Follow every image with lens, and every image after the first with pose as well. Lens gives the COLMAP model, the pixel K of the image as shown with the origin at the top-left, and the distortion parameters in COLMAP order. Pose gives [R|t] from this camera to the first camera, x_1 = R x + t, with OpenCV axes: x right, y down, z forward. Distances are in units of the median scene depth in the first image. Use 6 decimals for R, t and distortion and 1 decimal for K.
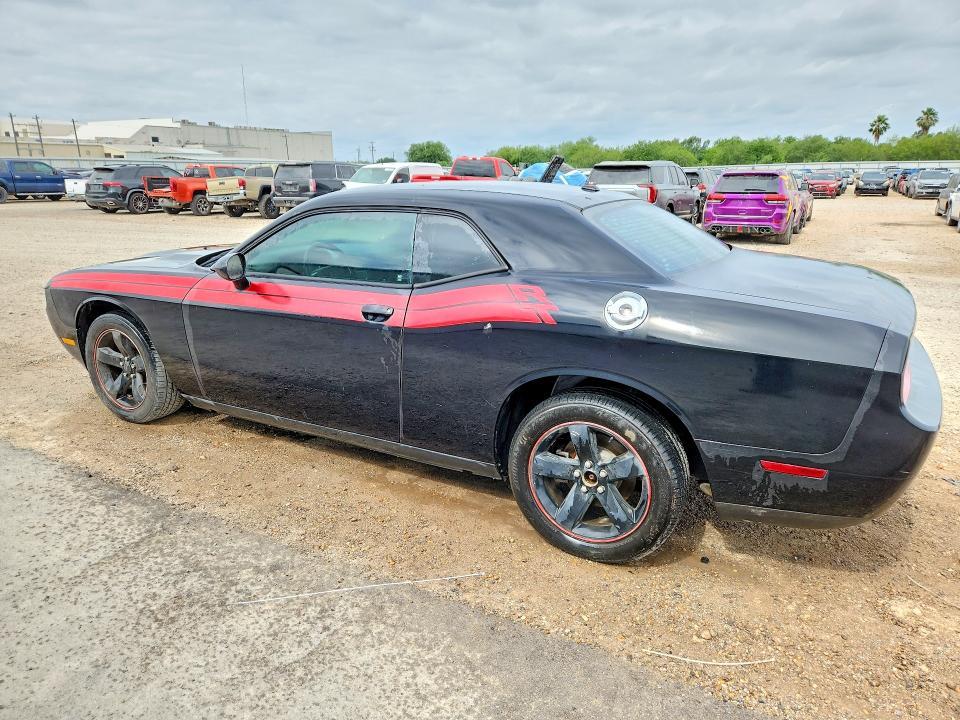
lens RADIAL K [[646.7, 0, 470.8], [0, 646.7, 360.6], [0, 0, 1]] dist [0.045422, -0.035141]
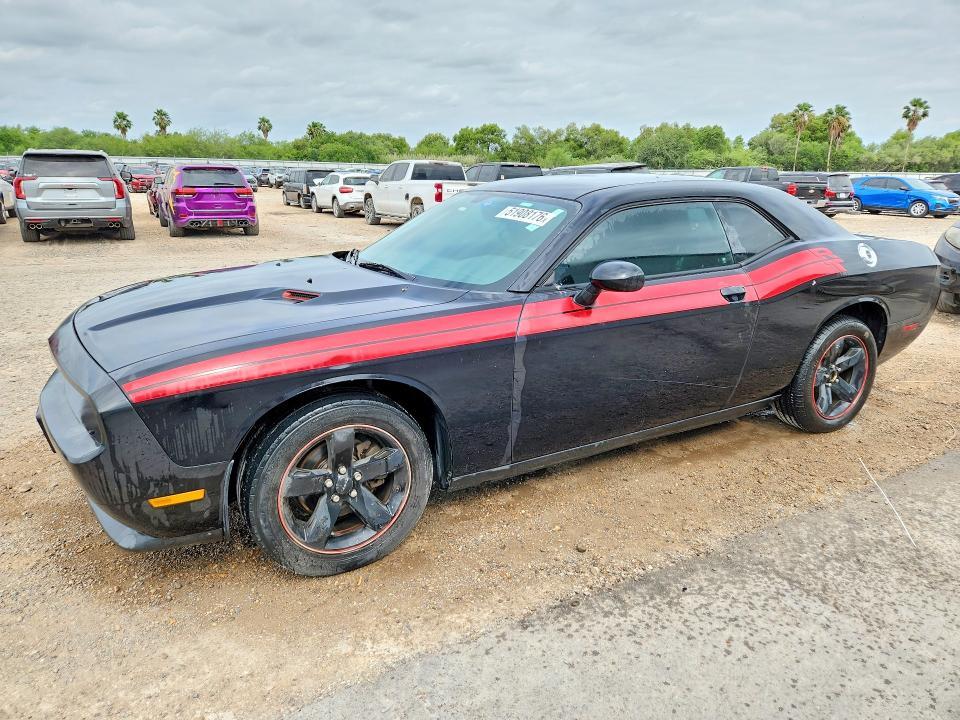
lens RADIAL K [[646.7, 0, 470.8], [0, 646.7, 360.6], [0, 0, 1]] dist [0.045422, -0.035141]
pose [[0.516621, -0.234568, 0.823457, -1.319055], [0.228231, 0.964671, 0.131607, -0.213234], [-0.825235, 0.119947, 0.551905, 0.788133]]
